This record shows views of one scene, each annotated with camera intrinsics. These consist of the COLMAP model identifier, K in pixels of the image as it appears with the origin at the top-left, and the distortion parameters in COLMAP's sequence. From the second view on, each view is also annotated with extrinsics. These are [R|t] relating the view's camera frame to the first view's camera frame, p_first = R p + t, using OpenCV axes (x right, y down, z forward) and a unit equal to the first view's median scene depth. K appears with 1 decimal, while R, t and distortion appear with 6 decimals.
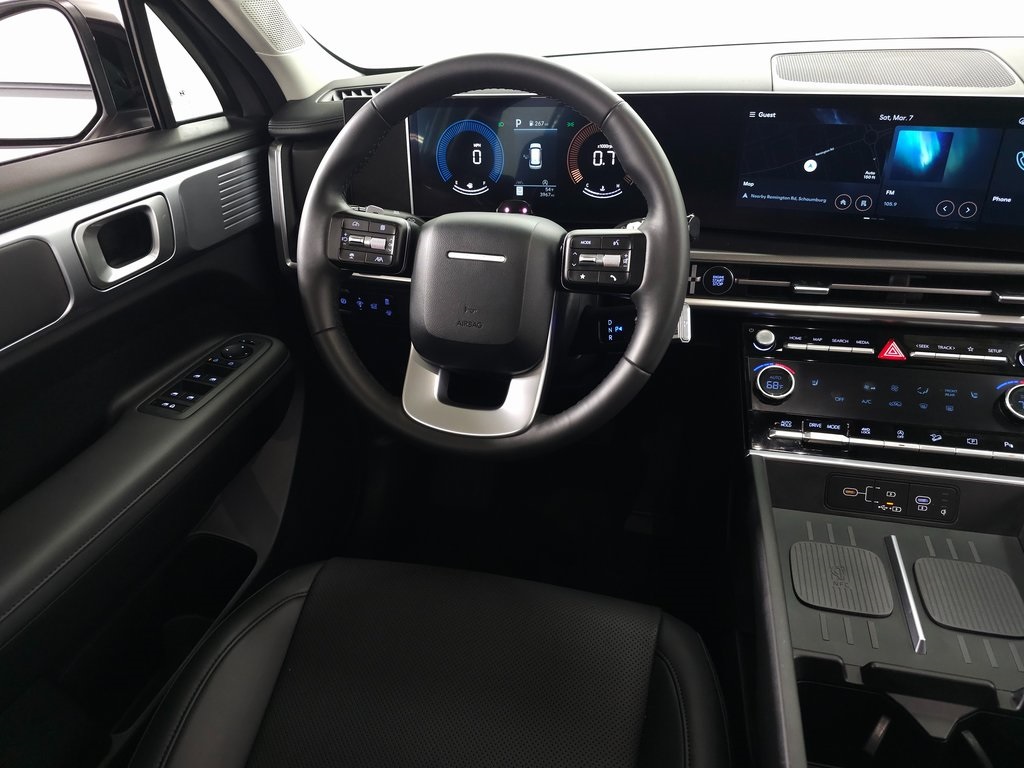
lens RADIAL K [[688.5, 0, 503.4], [0, 688.5, 390.7], [0, 0, 1]] dist [0.043707, -0.046394]
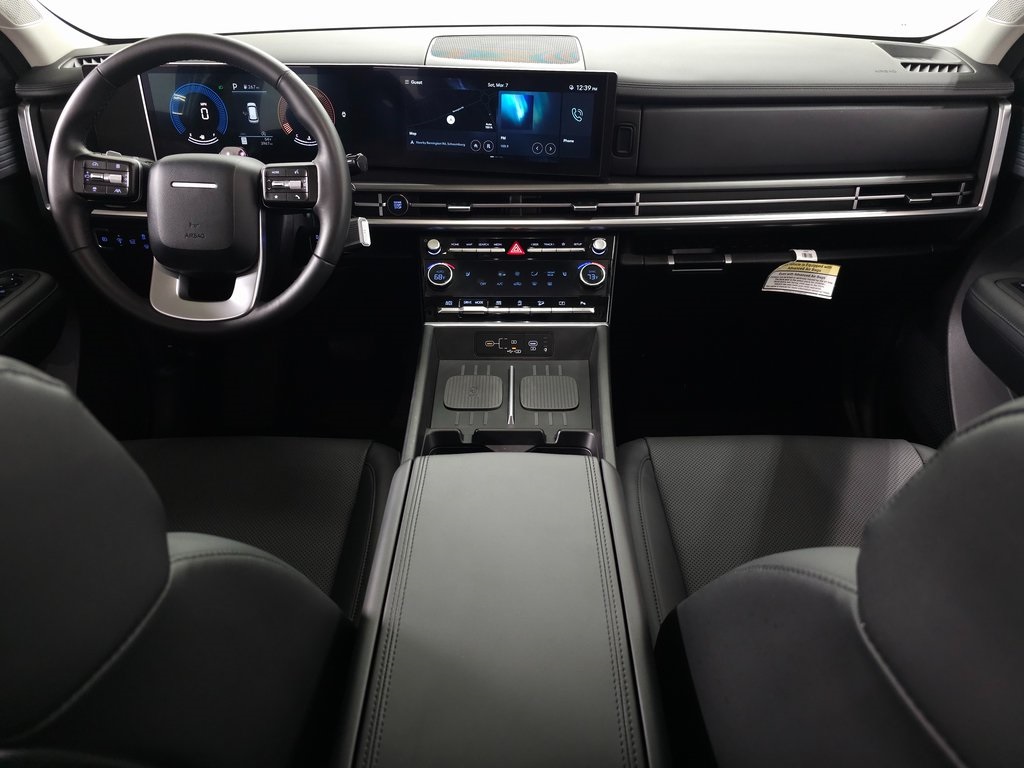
lens RADIAL K [[688.5, 0, 503.4], [0, 688.5, 390.7], [0, 0, 1]] dist [0.043707, -0.046394]
pose [[0.968906, -0.094204, 0.228796, 0.181762], [0.085530, 0.995200, 0.047559, 0.177580], [-0.232178, -0.026511, 0.972312, -0.435136]]
